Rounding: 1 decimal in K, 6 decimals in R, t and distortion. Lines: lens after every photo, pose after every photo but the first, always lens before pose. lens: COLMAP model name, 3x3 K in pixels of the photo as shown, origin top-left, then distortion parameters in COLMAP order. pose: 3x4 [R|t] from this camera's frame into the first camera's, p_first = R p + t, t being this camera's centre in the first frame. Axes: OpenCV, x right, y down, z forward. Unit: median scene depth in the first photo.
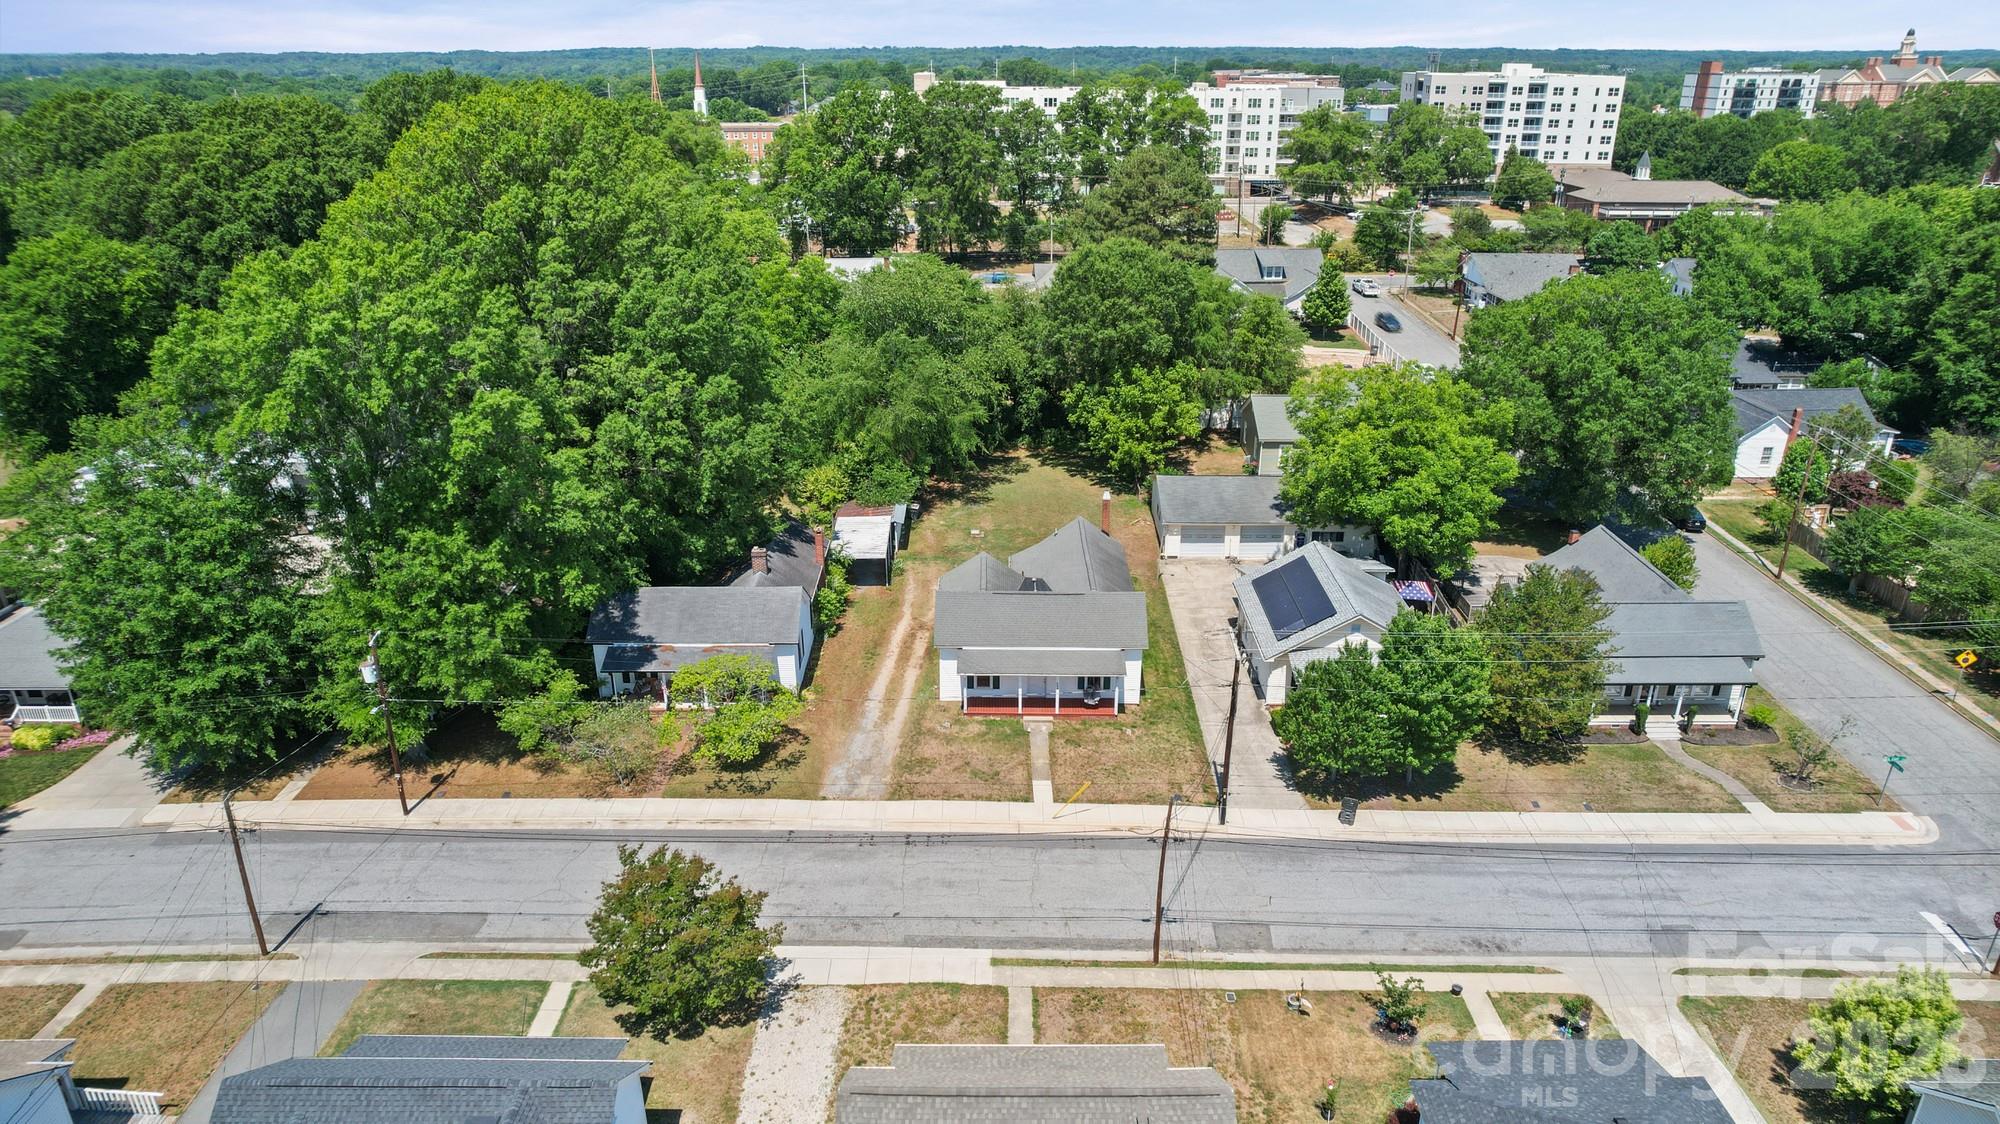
lens RADIAL K [[1281.9, 0, 1001.0], [0, 1281.9, 571.0], [0, 0, 1]] dist [-0.094347, 0.091566]
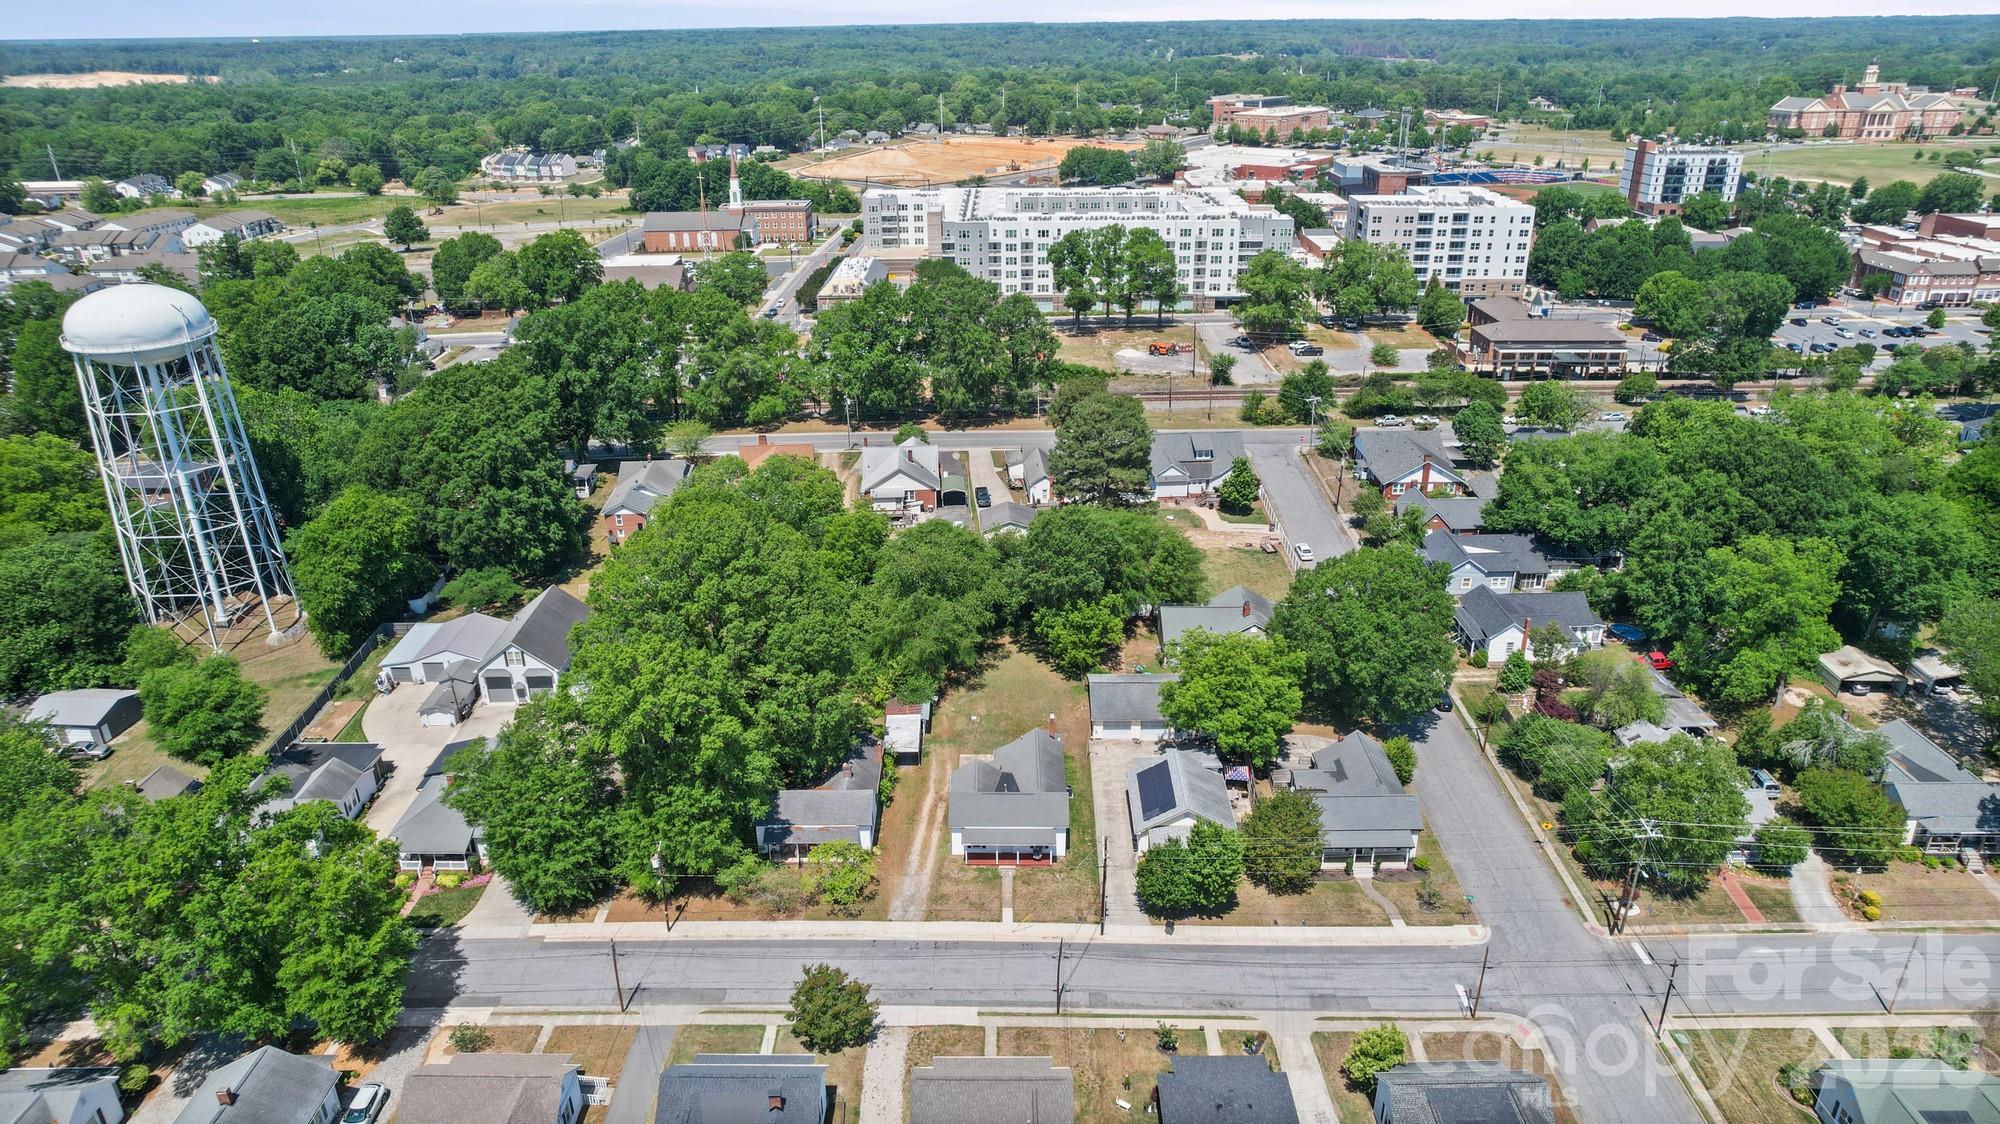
lens RADIAL K [[1288.8, 0, 1000.0], [0, 1288.8, 562.0], [0, 0, 1]] dist [-0.079271, 0.071183]
pose [[0.999931, -0.005303, -0.010470, 0.039511], [0.005439, 0.999900, 0.013016, -0.328256], [0.010400, -0.013072, 0.999860, -0.771520]]
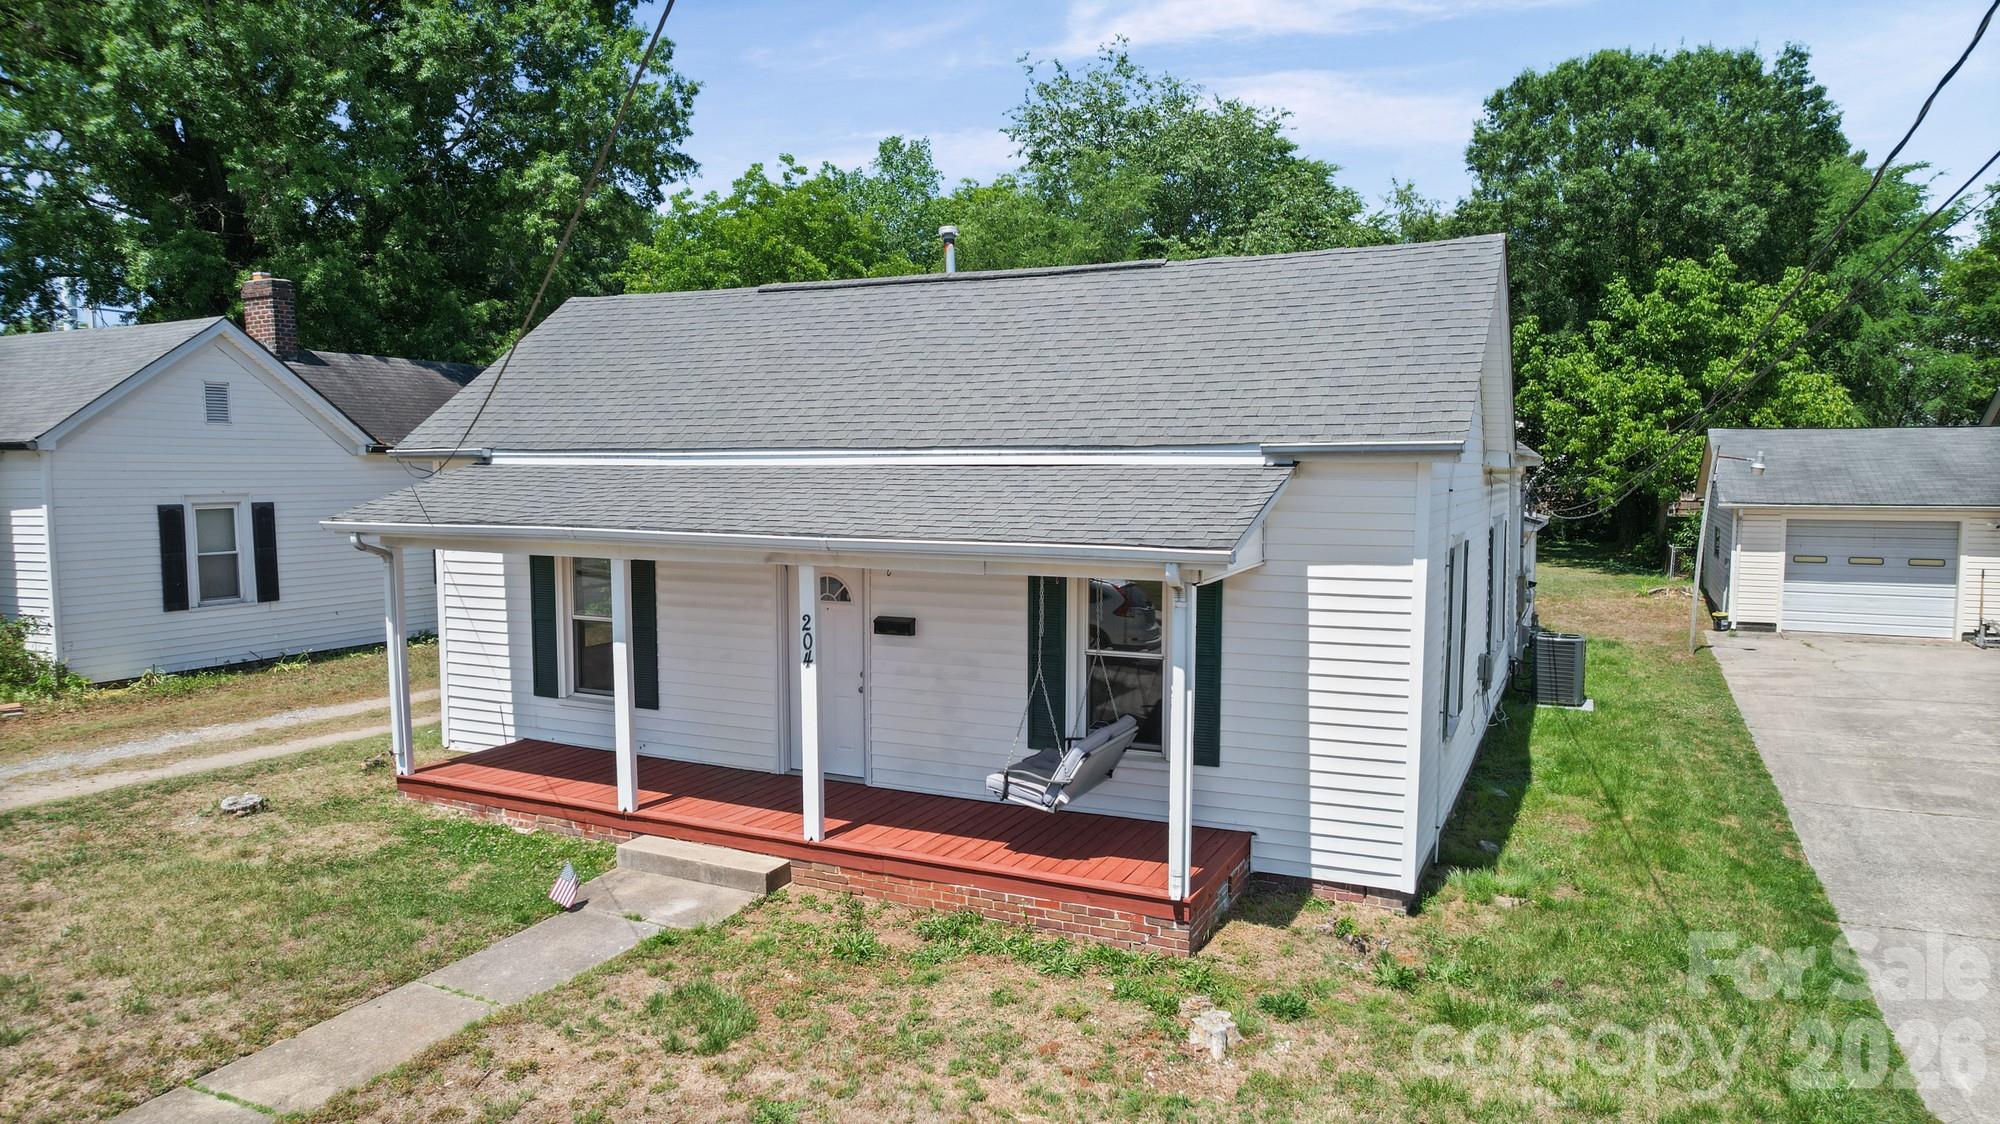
lens RADIAL K [[1288.8, 0, 1000.0], [0, 1288.8, 562.0], [0, 0, 1]] dist [-0.079271, 0.071183]
pose [[0.904326, 0.033109, -0.425557, 0.126825], [-0.162873, 0.948319, -0.272330, 0.115540], [0.394547, 0.315587, 0.862982, 0.855455]]
